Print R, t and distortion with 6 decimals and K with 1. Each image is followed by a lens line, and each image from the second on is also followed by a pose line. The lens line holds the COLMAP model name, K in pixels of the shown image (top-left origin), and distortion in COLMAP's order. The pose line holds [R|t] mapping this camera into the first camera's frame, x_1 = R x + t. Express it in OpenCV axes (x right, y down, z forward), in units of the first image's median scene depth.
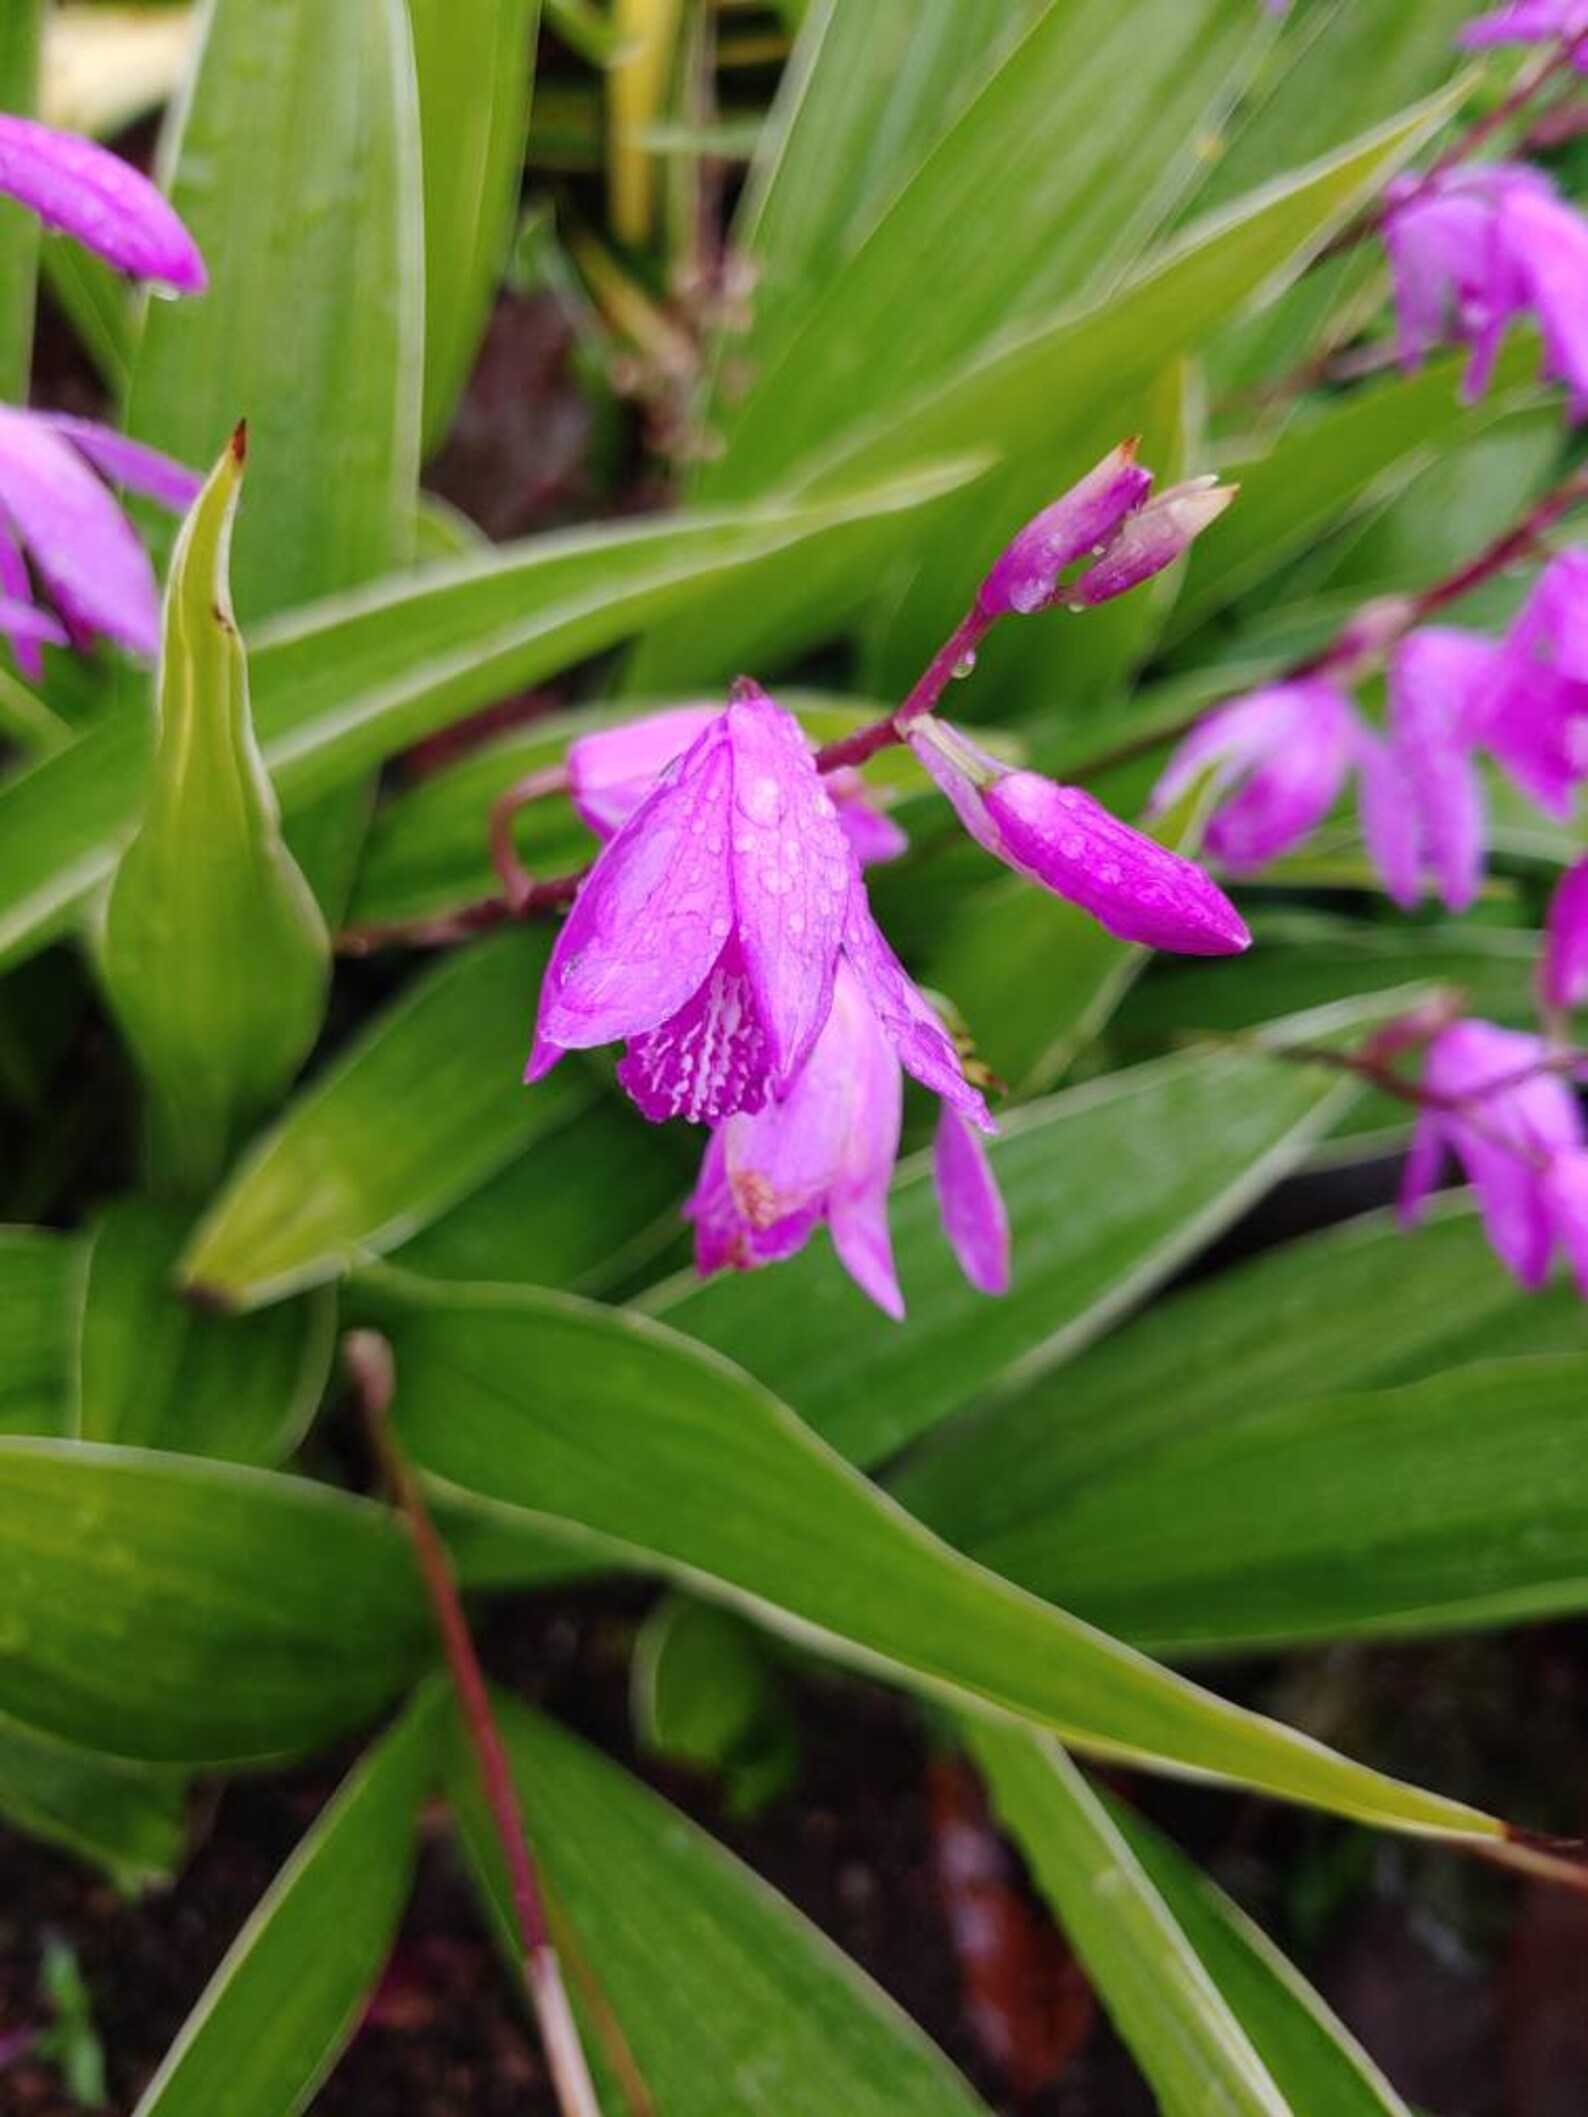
lens RADIAL K [[1659.0, 0, 797.8], [0, 1659.0, 1098.9], [0, 0, 1]] dist [-0.095229, 0.090417]
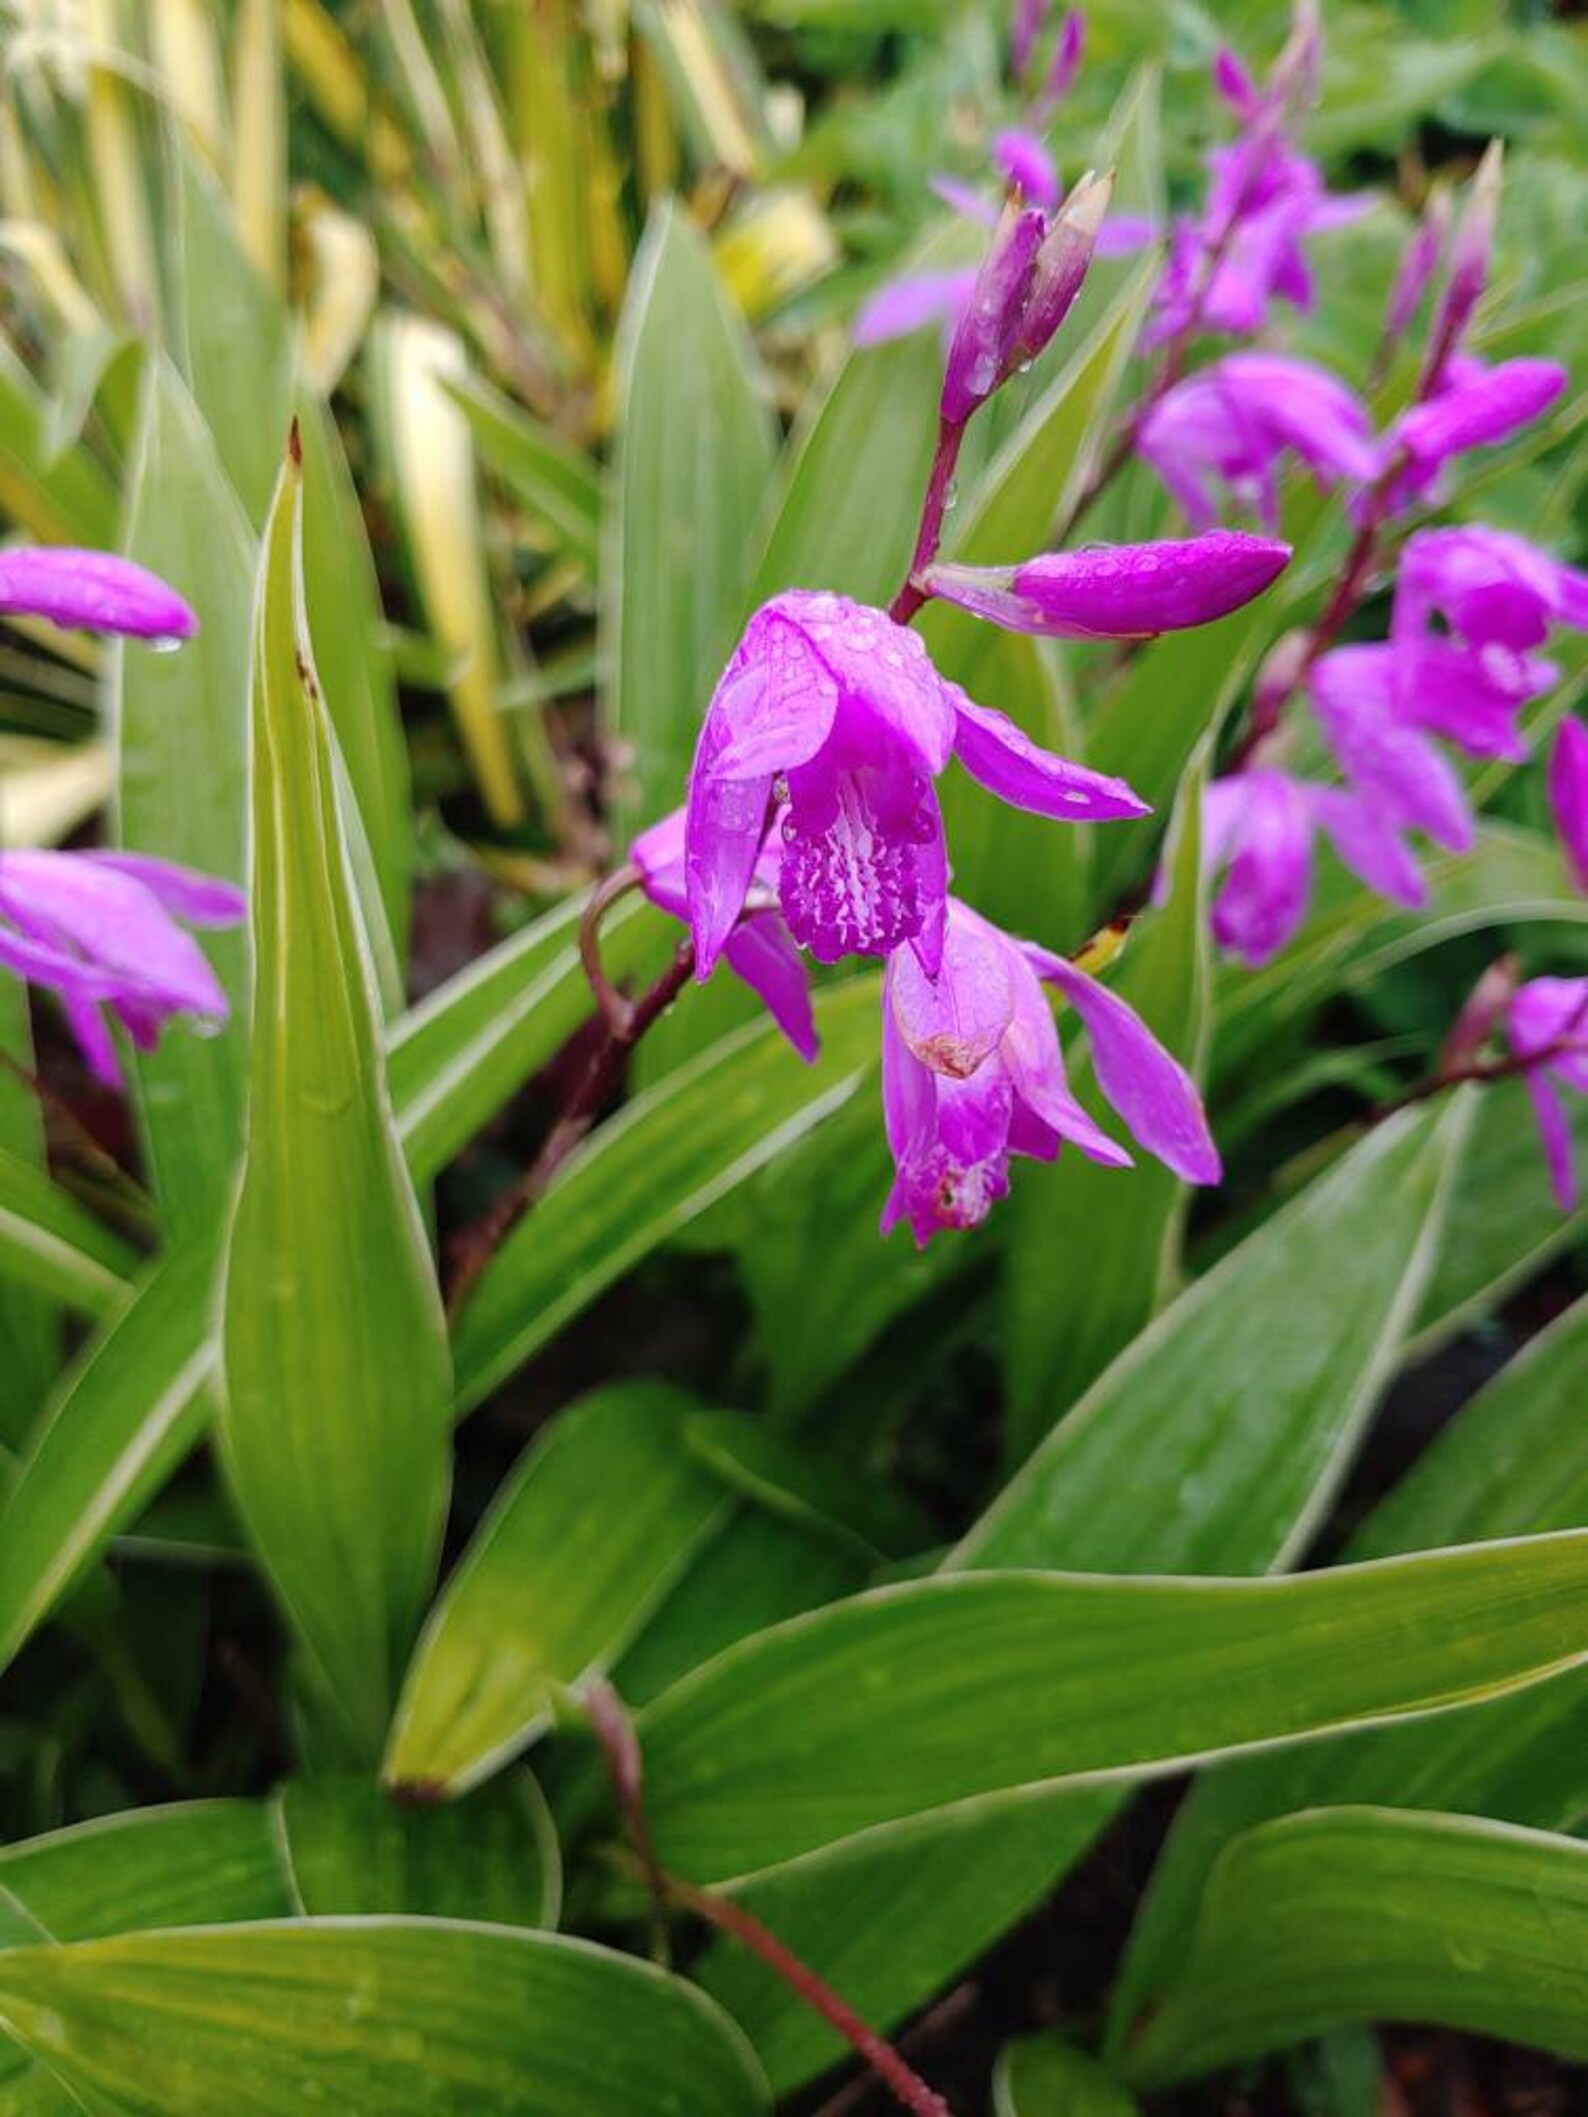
lens RADIAL K [[1659.0, 0, 797.8], [0, 1659.0, 1098.9], [0, 0, 1]] dist [-0.095229, 0.090417]
pose [[0.939297, -0.341064, 0.037365, -0.106559], [0.334691, 0.886843, -0.318578, 0.252734], [0.075519, 0.311745, 0.947160, 0.038888]]
